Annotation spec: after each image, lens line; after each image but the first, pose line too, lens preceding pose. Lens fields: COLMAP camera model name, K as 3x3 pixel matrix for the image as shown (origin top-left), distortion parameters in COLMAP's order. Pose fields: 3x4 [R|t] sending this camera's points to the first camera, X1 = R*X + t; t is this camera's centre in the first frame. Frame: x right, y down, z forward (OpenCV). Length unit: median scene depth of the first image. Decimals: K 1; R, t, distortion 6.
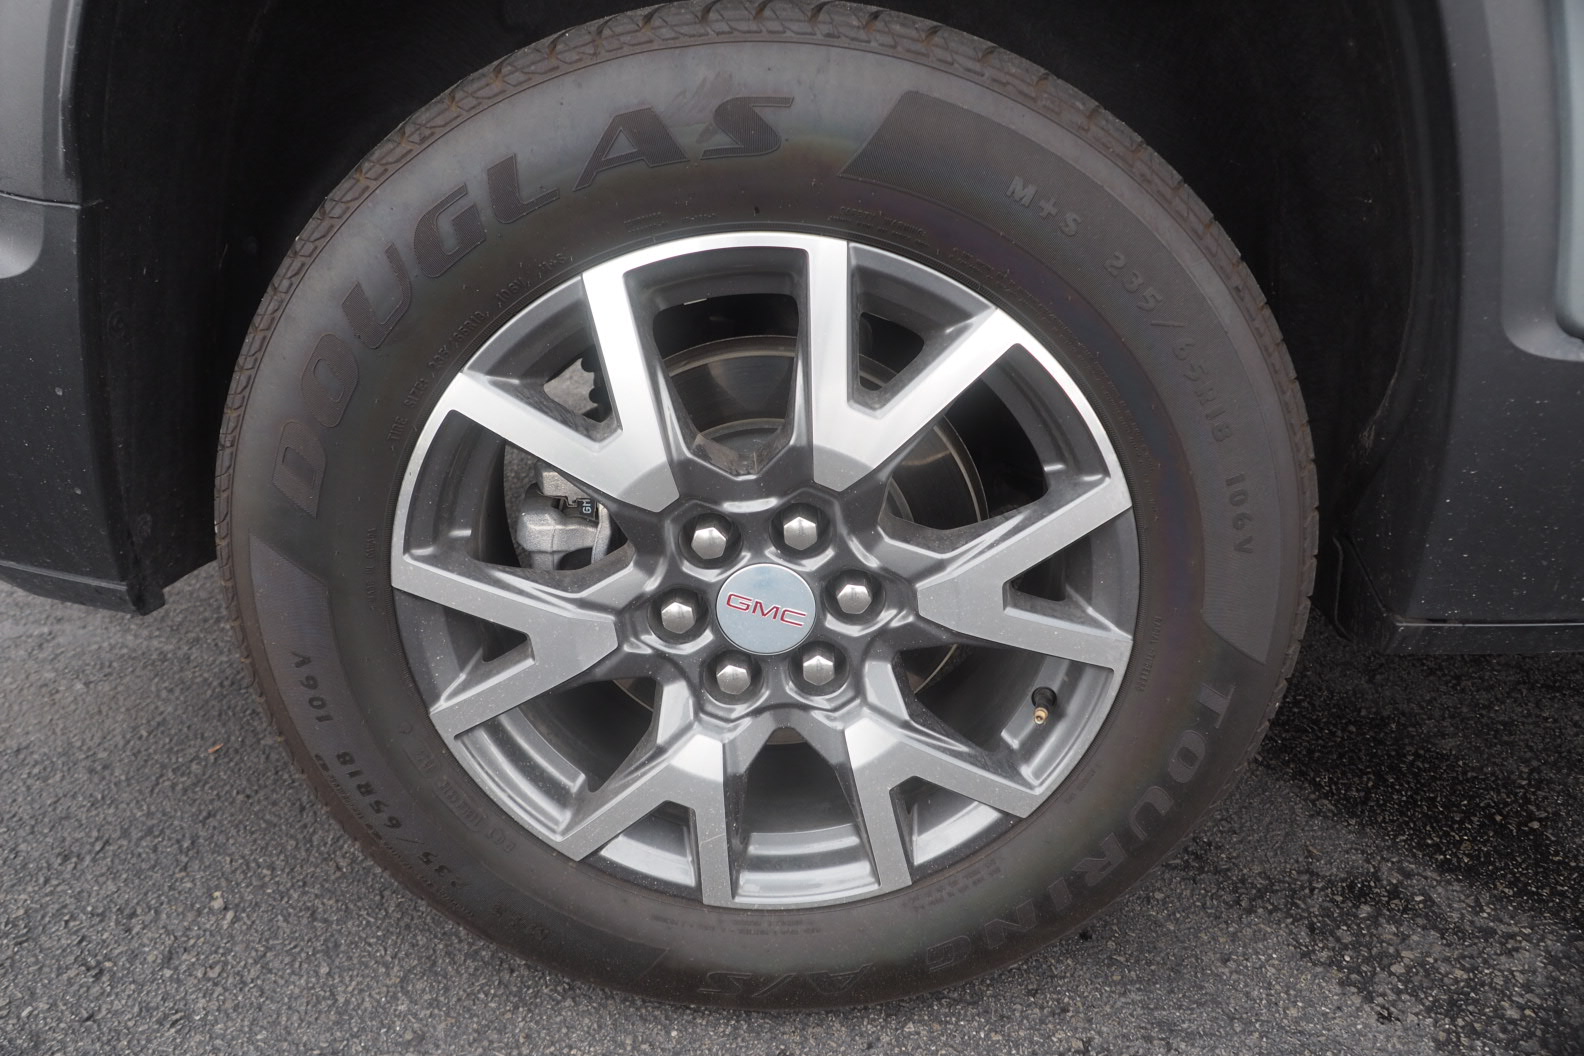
lens RADIAL K [[1113.1, 0, 779.5], [0, 1113.1, 535.8], [0, 0, 1]] dist [-0.039708, 0.000151]
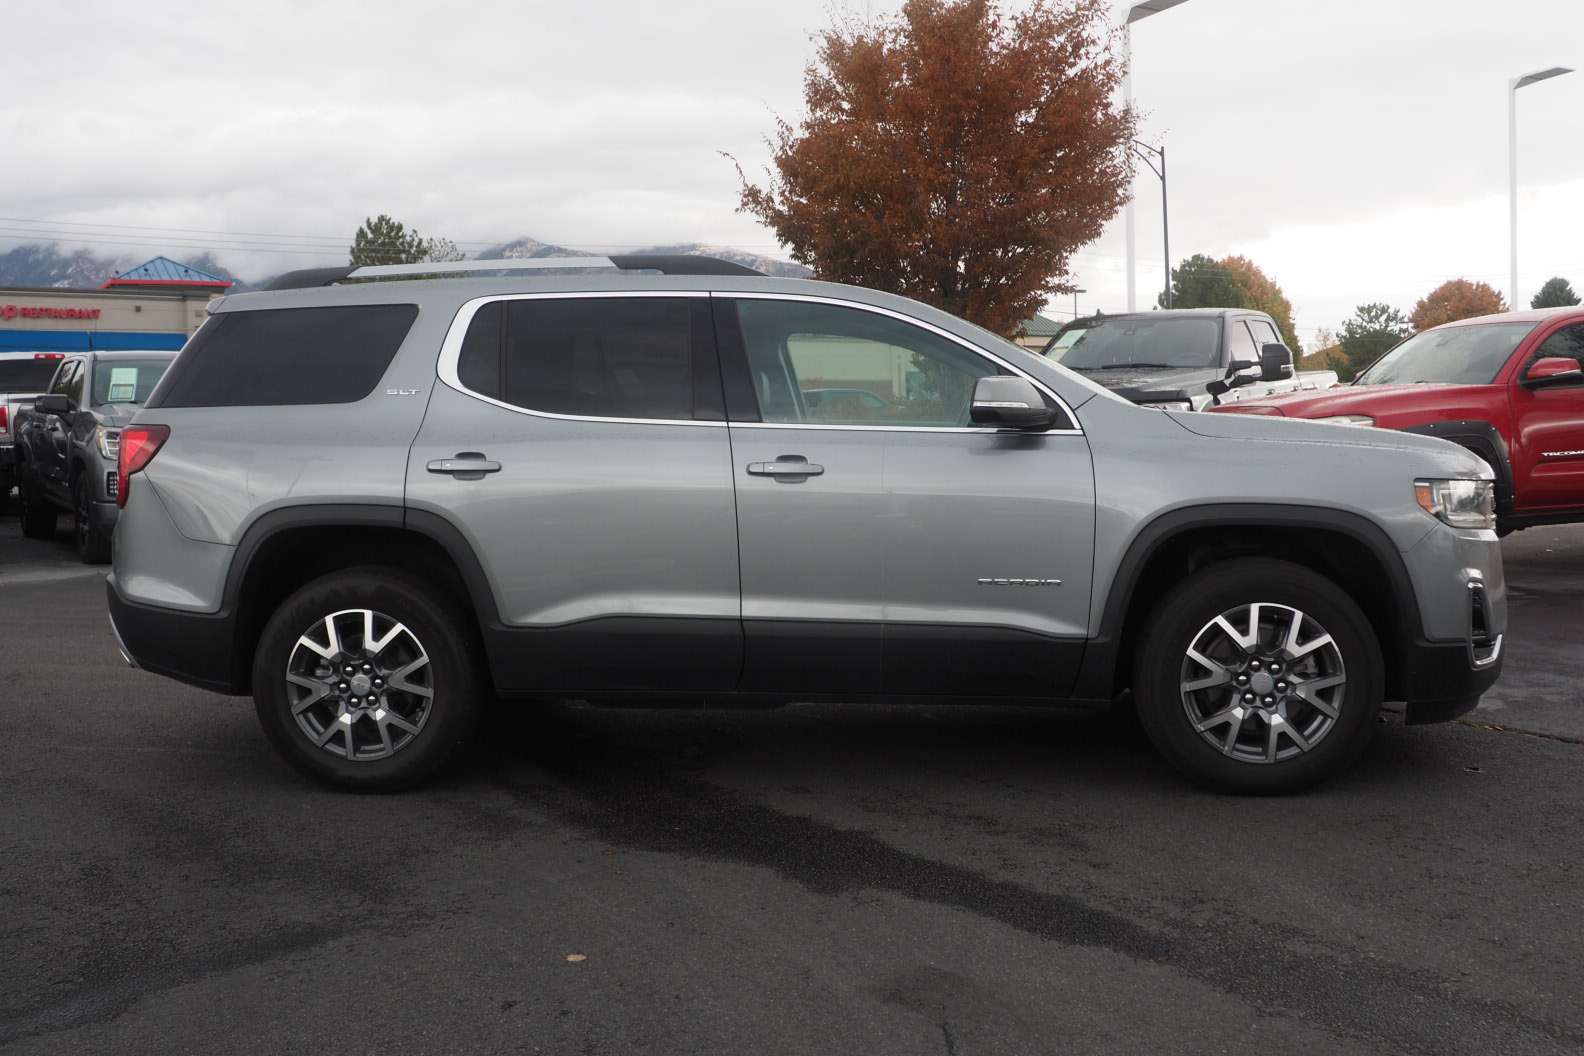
lens RADIAL K [[1509.0, 0, 791.3], [0, 1509.0, 532.0], [0, 0, 1]] dist [-0.001911, 0.000000]
pose [[0.996106, -0.009135, -0.087687, 2.443023], [-0.019883, 0.945712, -0.324396, 1.532141], [0.085890, 0.324876, 0.941848, -5.248071]]
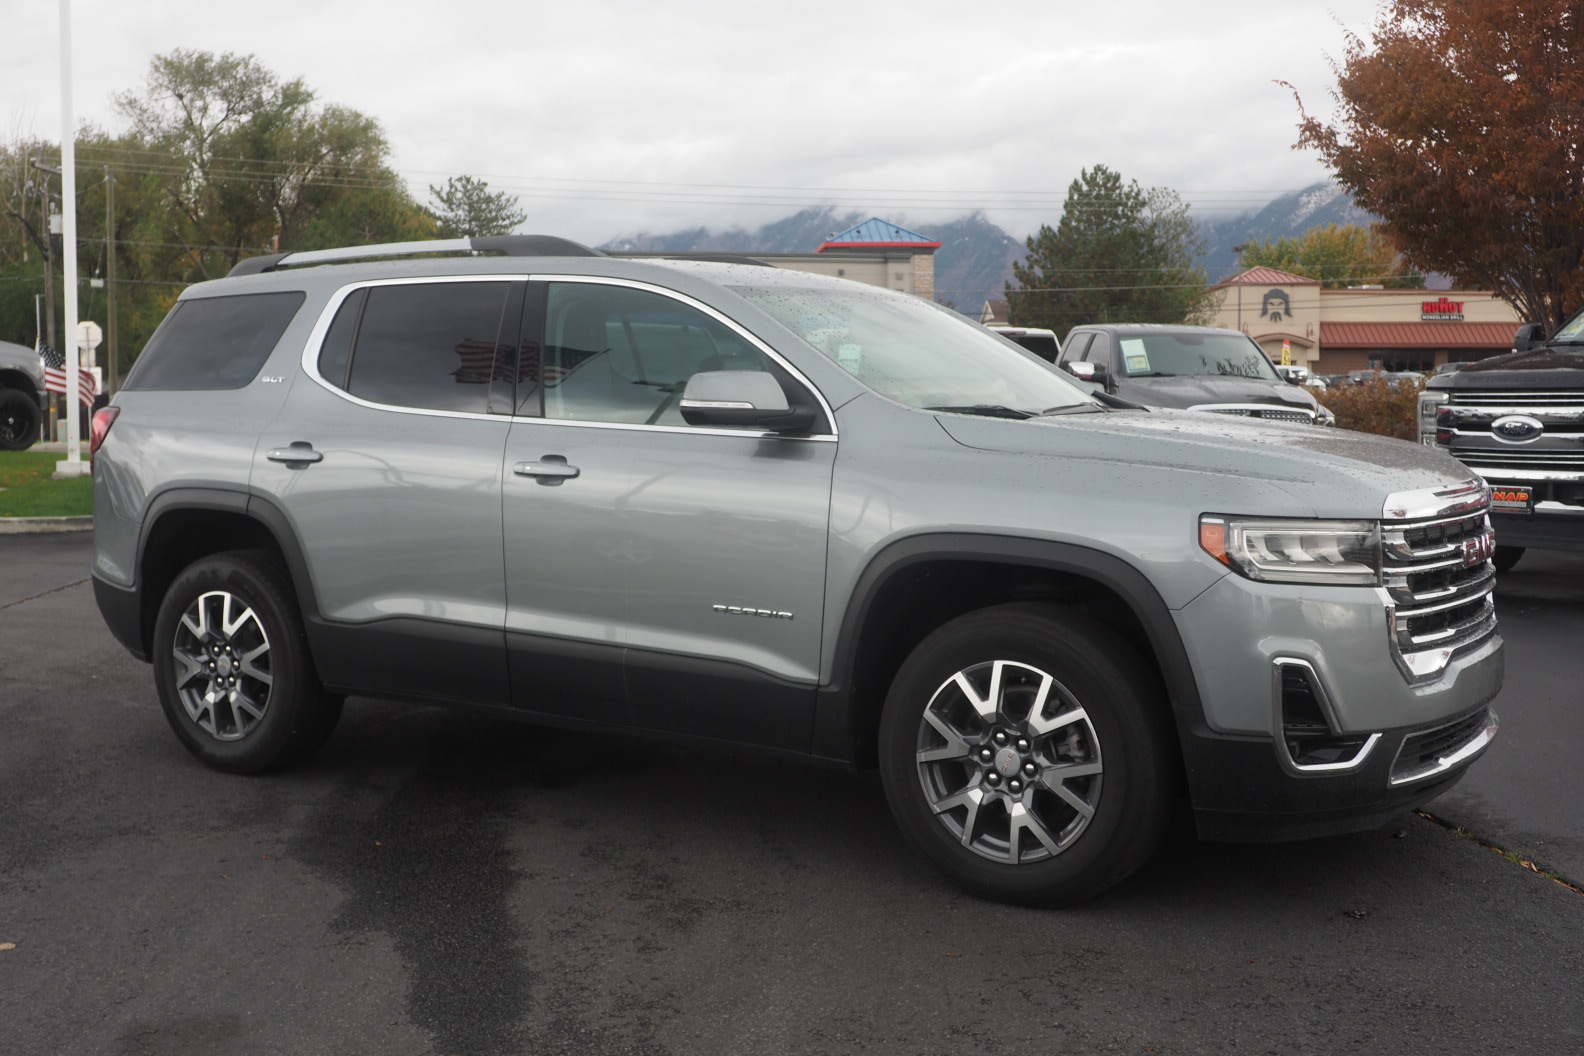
lens RADIAL K [[1684.6, 0, 788.9], [0, 1684.6, 539.3], [0, 0, 1]] dist [0.013171, 0.000000]
pose [[0.849009, 0.044120, -0.526533, 6.071809], [-0.208087, 0.943896, -0.256438, 0.938372], [0.485678, 0.327282, 0.810557, -4.058857]]
